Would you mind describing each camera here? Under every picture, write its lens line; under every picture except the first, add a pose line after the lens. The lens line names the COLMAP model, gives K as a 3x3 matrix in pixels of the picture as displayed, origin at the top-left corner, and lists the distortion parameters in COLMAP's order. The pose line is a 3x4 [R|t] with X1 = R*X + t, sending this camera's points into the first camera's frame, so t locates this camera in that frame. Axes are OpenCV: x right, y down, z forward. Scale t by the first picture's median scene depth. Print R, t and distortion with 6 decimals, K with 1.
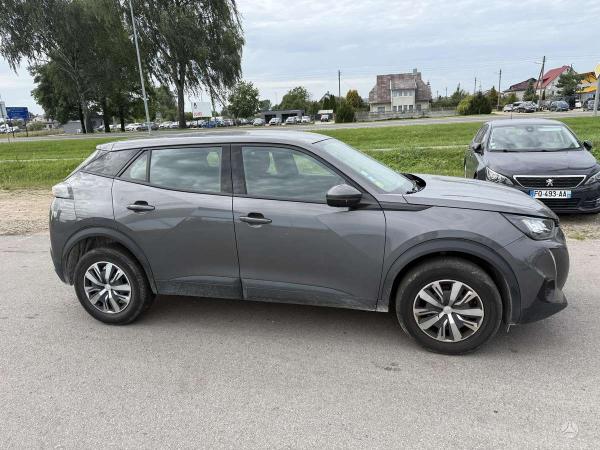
lens RADIAL K [[439.9, 0, 300.0], [0, 439.9, 225.0], [0, 0, 1]] dist [-0.001839, -0.008528]
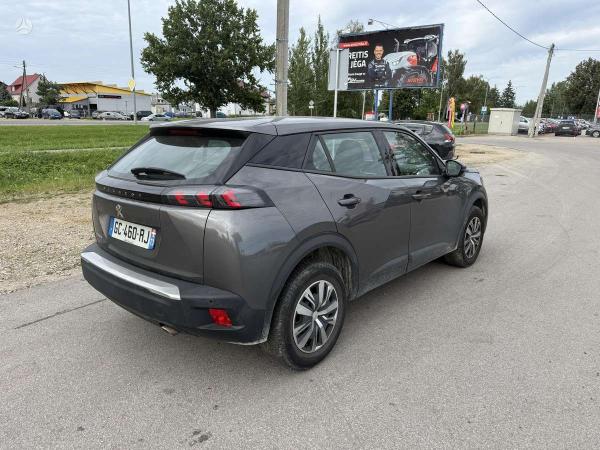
lens RADIAL K [[439.6, 0, 300.0], [0, 439.6, 225.0], [0, 0, 1]] dist [0.018742, 0.002544]
pose [[0.445663, -0.163209, 0.880197, -1.081299], [0.180688, 0.979403, 0.090118, -0.083338], [-0.876776, 0.118879, 0.465973, 0.647740]]
